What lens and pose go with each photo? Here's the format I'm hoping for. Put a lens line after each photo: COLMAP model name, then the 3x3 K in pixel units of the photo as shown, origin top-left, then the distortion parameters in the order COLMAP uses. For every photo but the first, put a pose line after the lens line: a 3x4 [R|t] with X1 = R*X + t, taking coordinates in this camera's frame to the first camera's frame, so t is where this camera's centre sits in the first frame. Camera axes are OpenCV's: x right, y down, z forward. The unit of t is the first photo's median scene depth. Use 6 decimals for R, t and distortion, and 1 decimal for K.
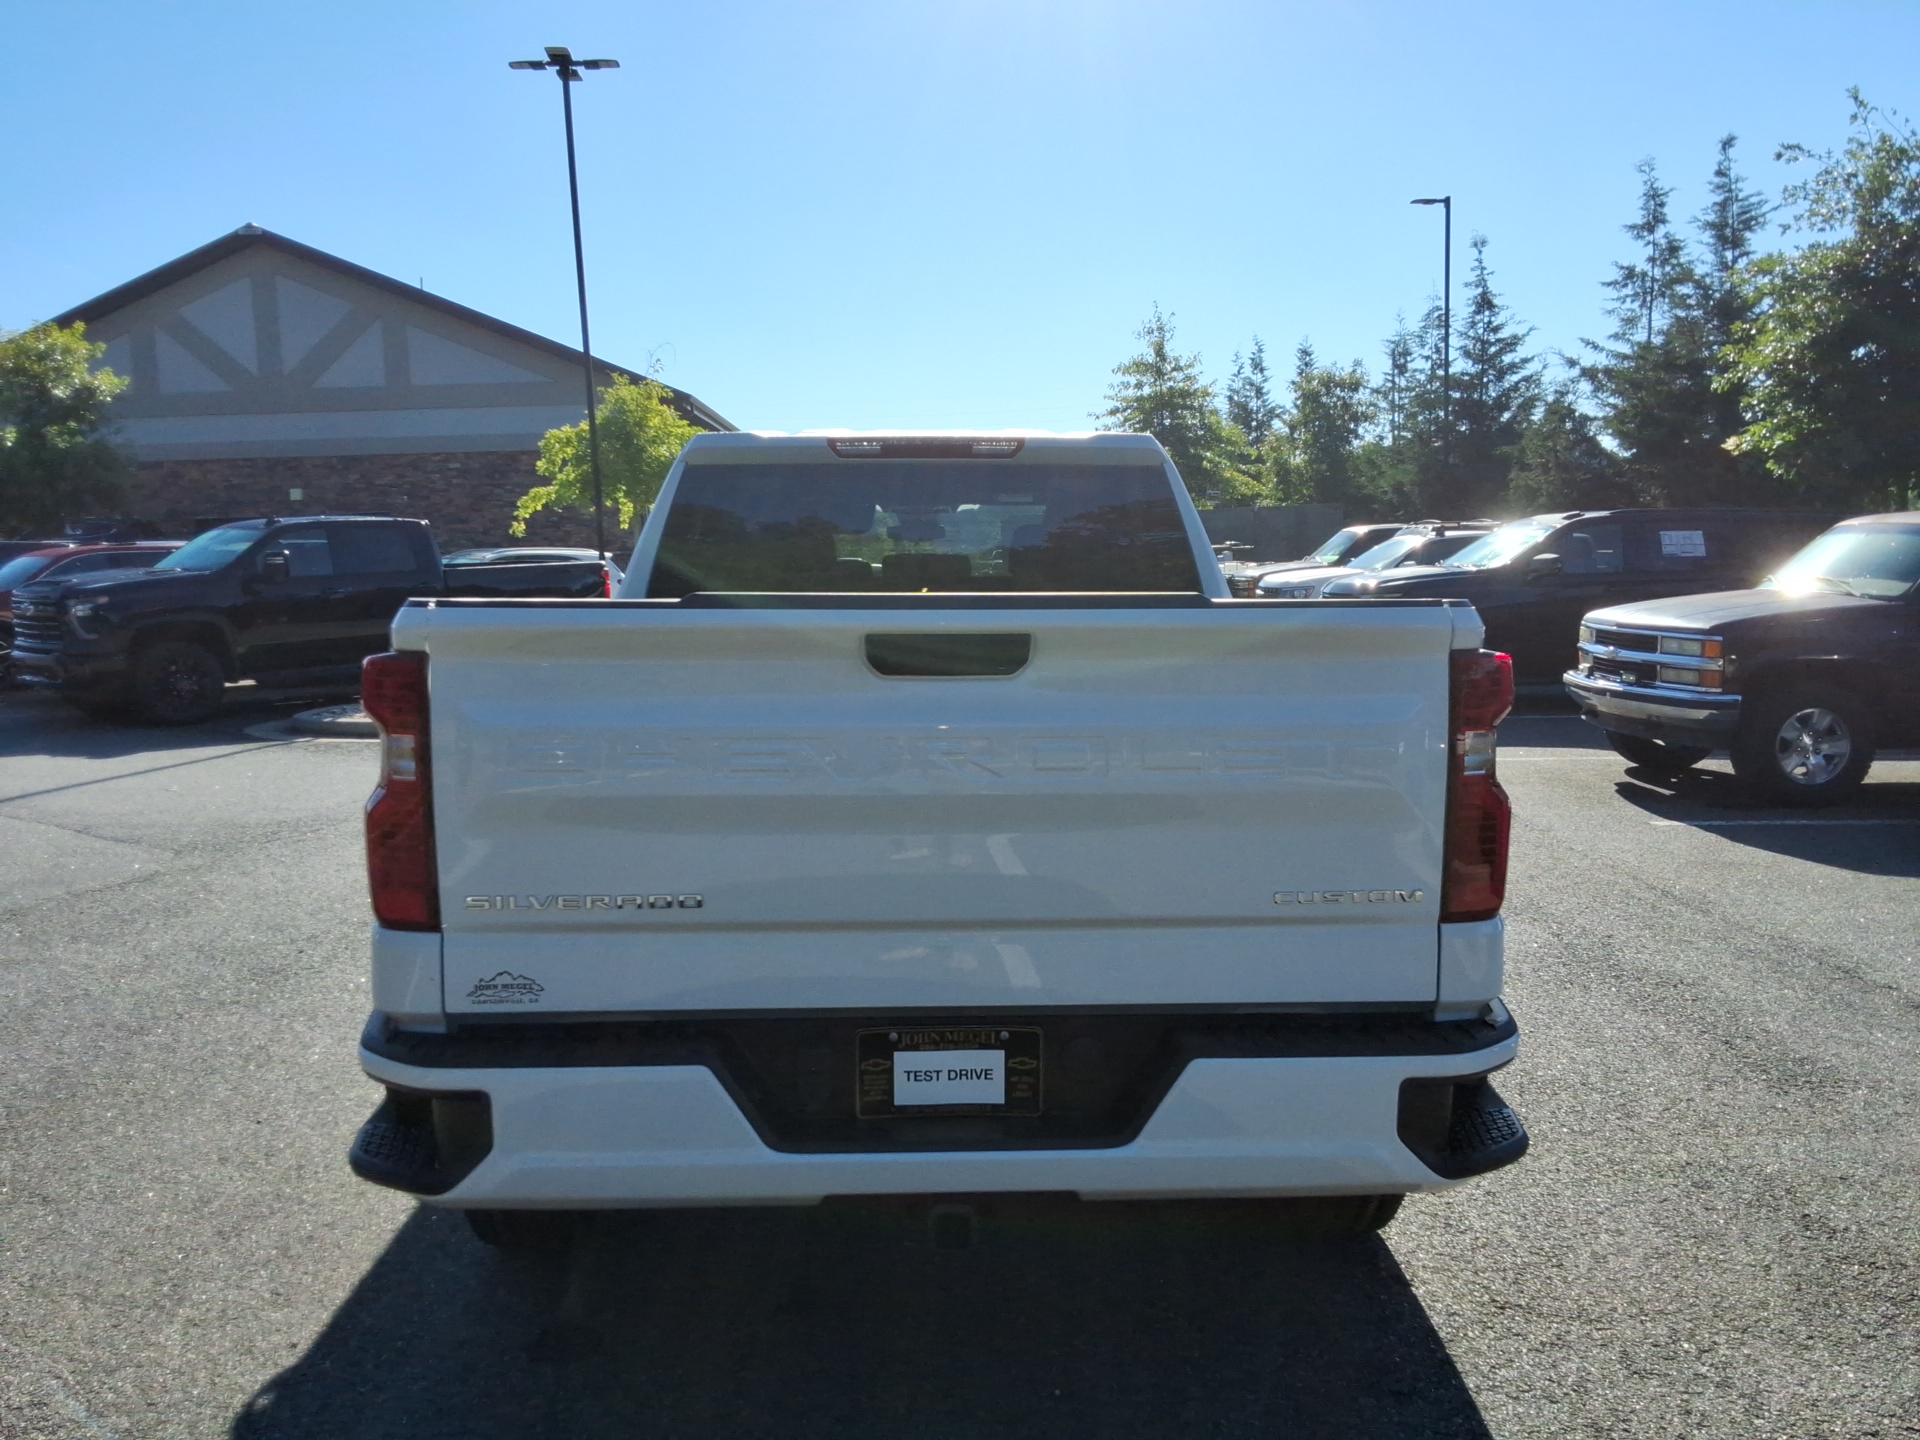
lens RADIAL K [[1540.3, 0, 964.6], [0, 1540.3, 752.8], [0, 0, 1]] dist [0.109478, -0.177157]
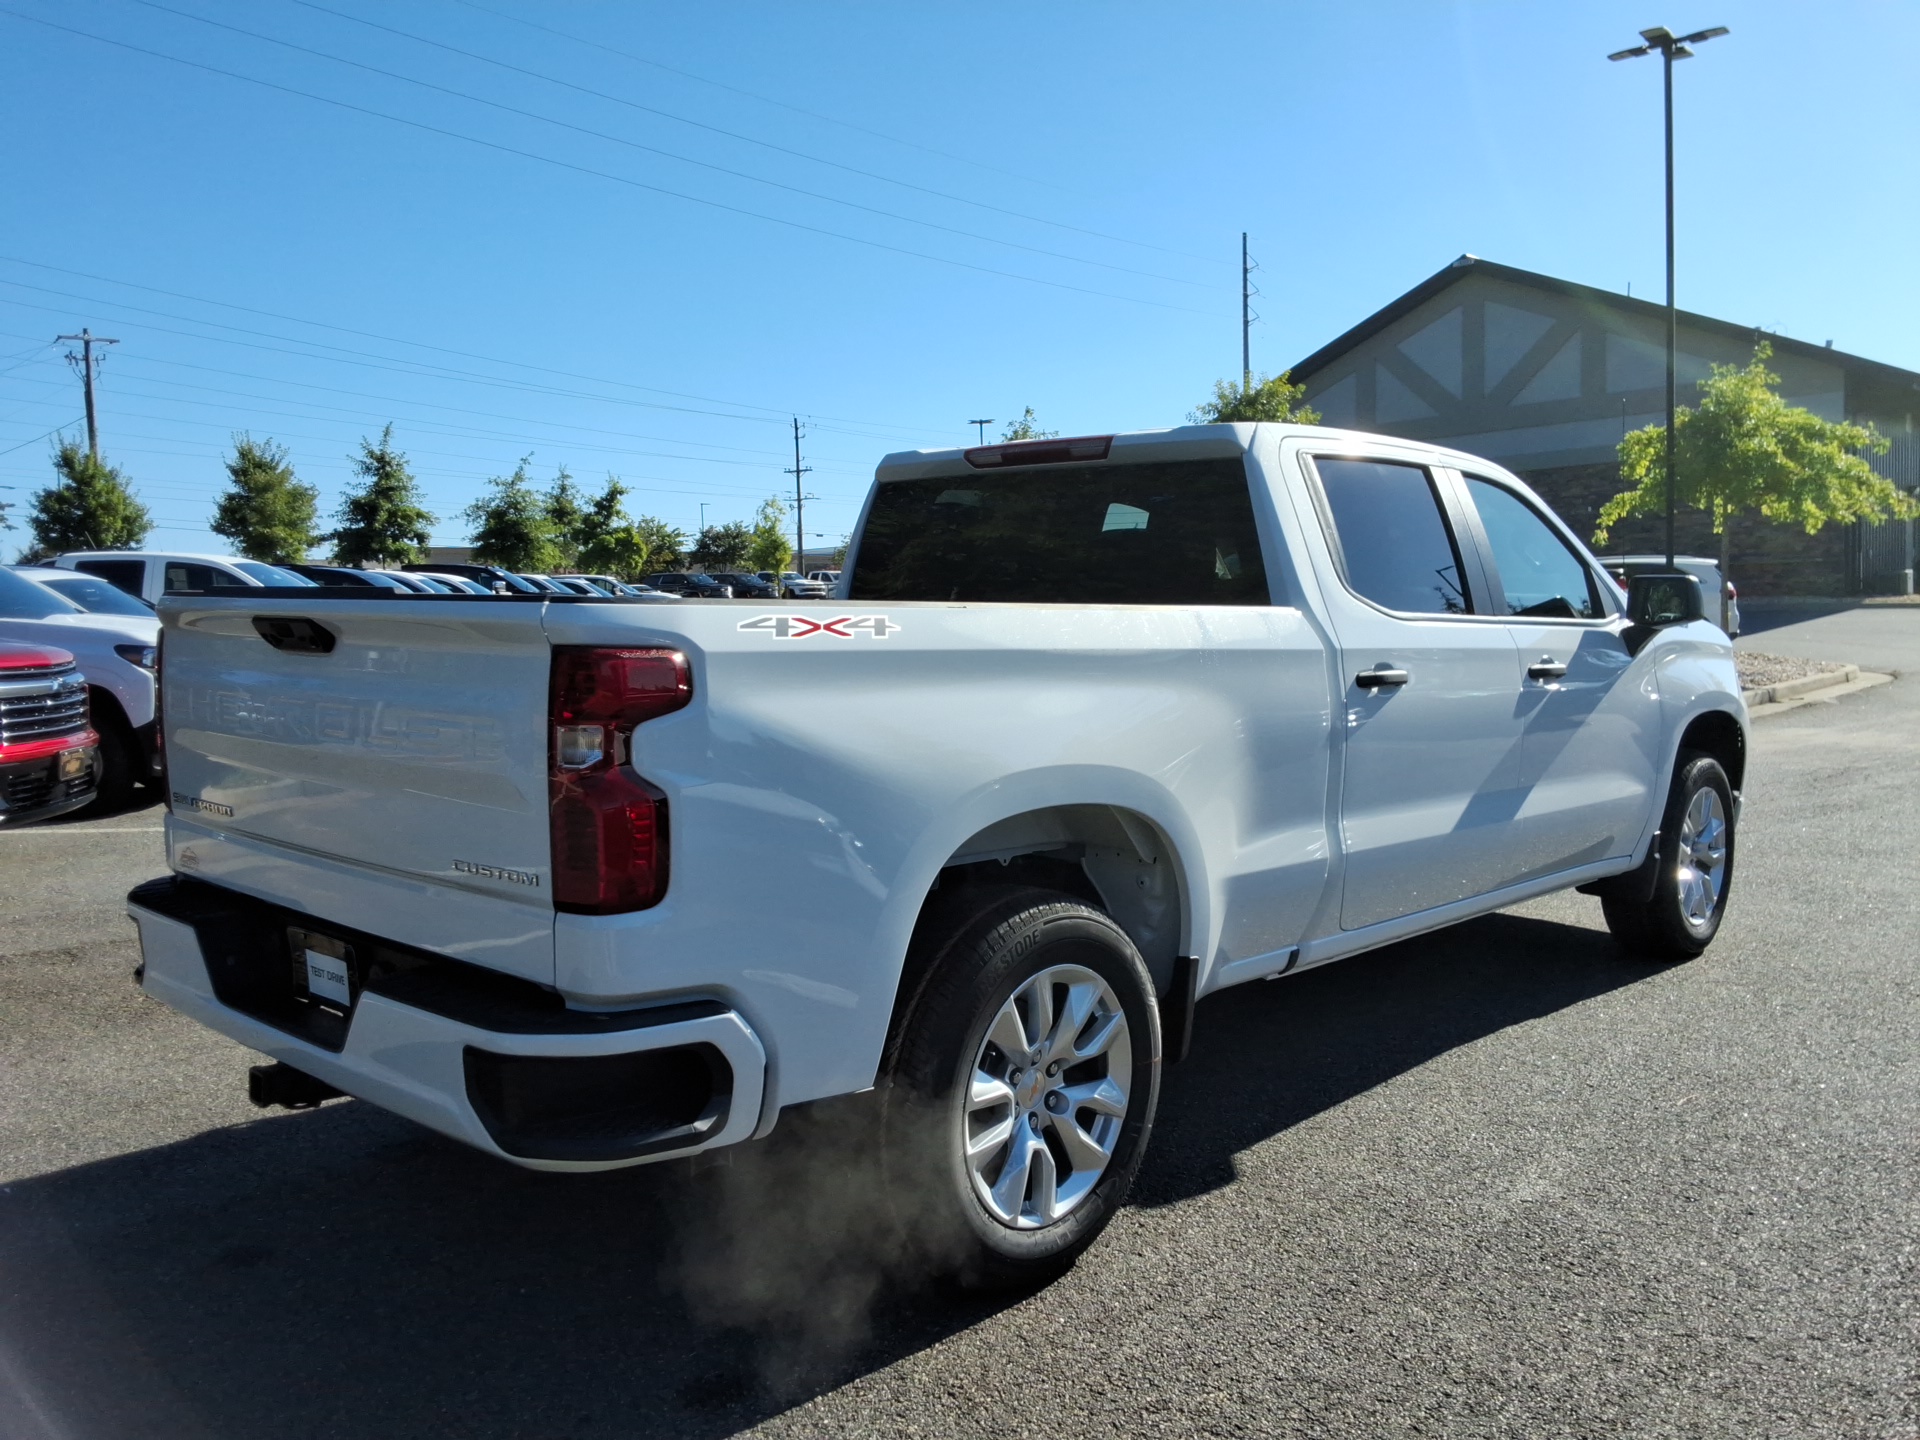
lens RADIAL K [[1540.3, 0, 958.9], [0, 1540.3, 746.0], [0, 0, 1]] dist [0.109478, -0.177157]
pose [[0.698351, 0.073554, -0.711966, 0.175119], [-0.082418, 0.996353, 0.022092, -0.006433], [0.710994, 0.043251, 0.701866, 0.067434]]
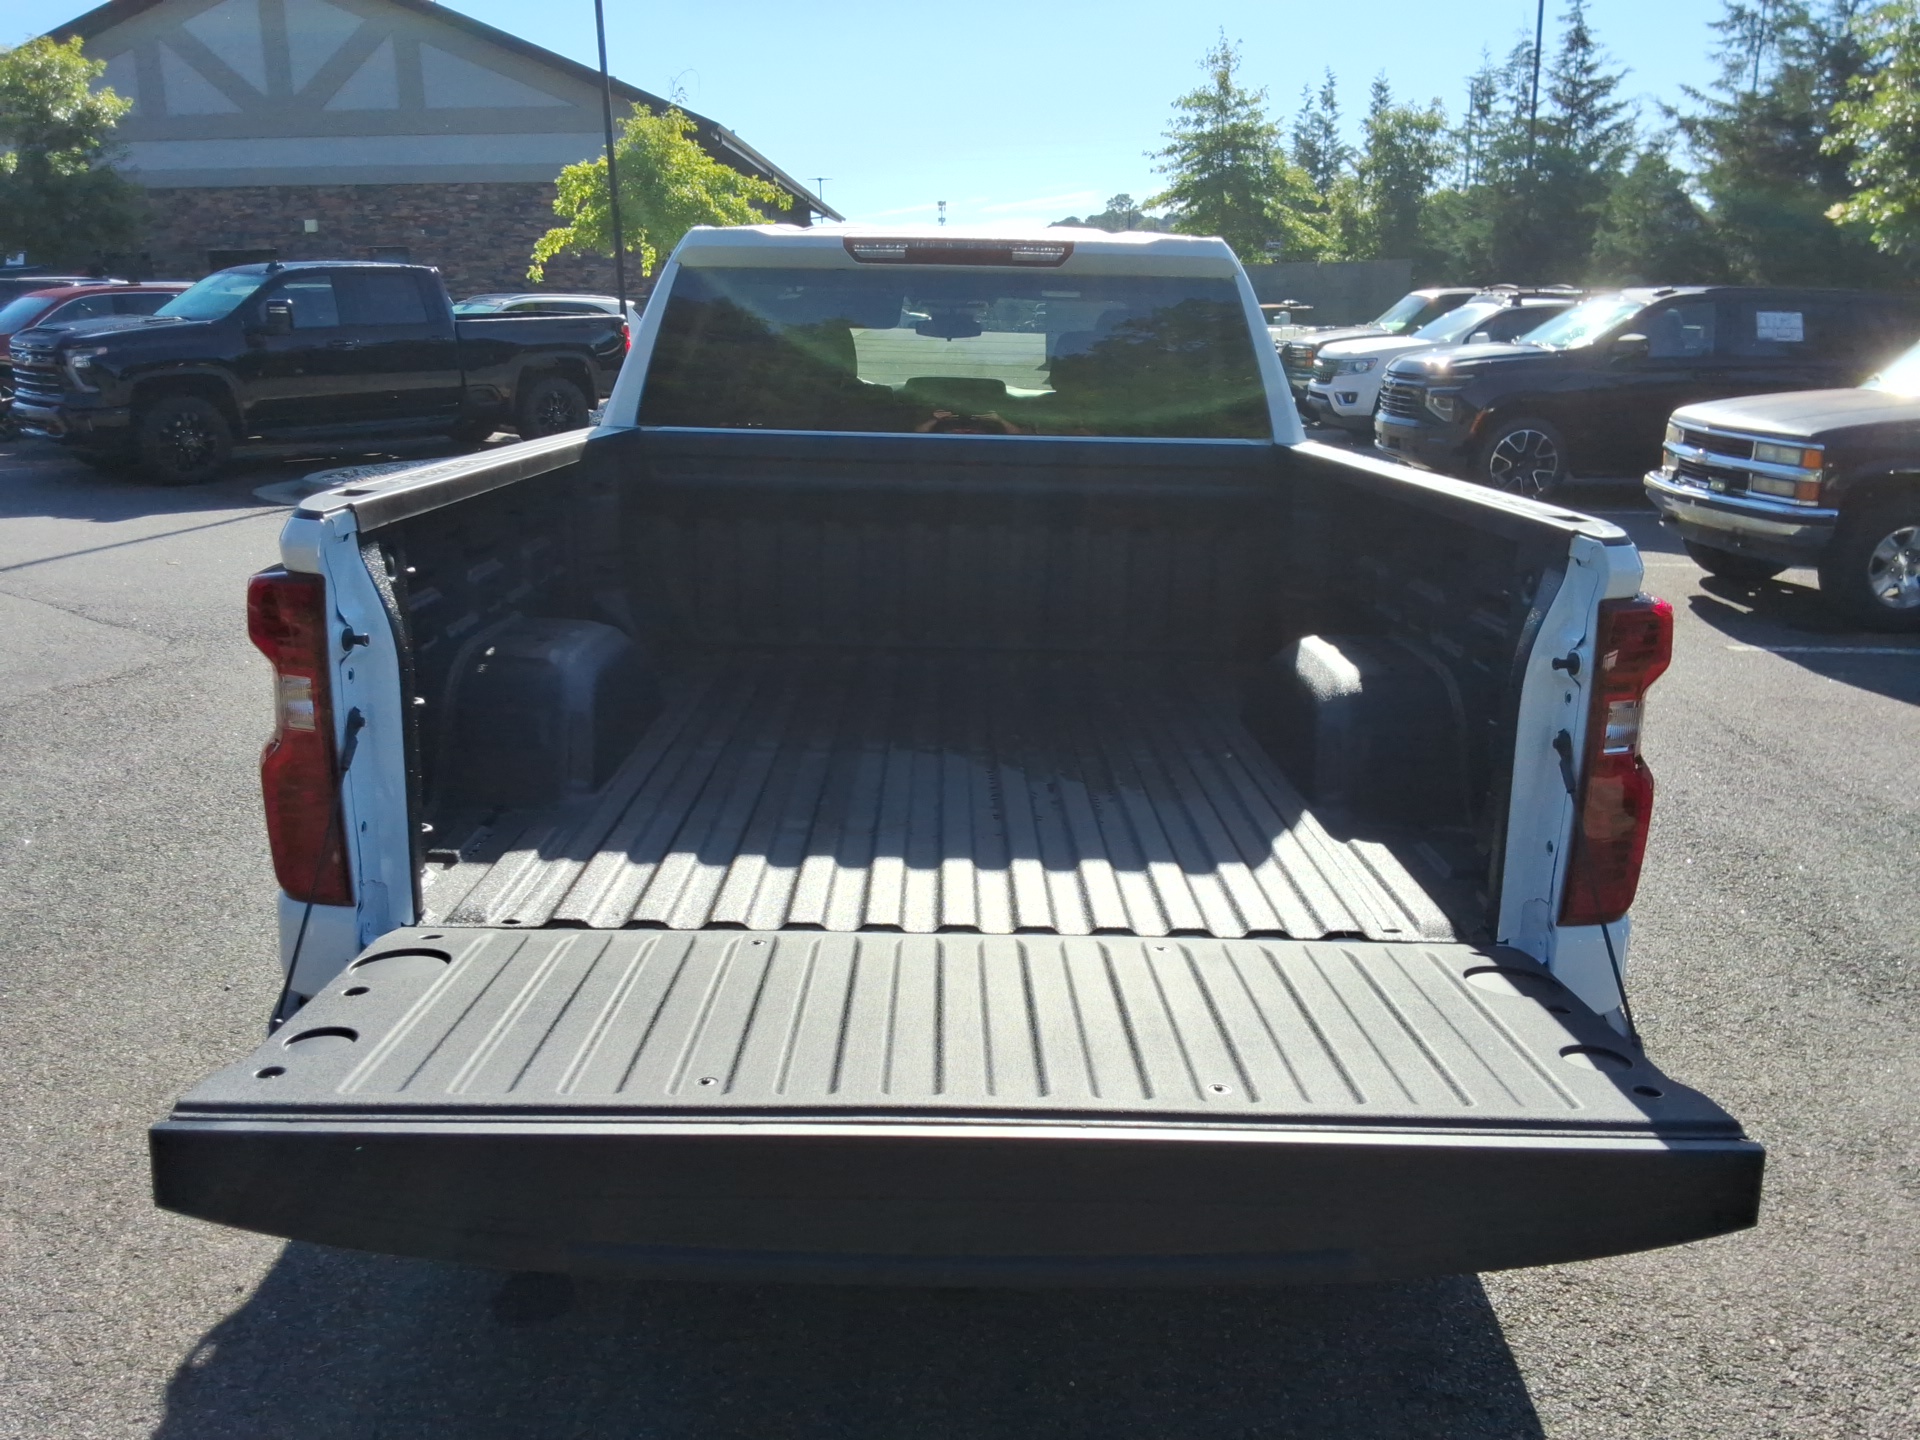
lens RADIAL K [[1540.3, 0, 968.2], [0, 1540.3, 752.6], [0, 0, 1]] dist [0.109478, -0.177157]
pose [[0.999474, 0.027241, -0.017600, 0.000936], [-0.024156, 0.987384, 0.156493, -0.015176], [0.021641, -0.155985, 0.987522, 0.027671]]
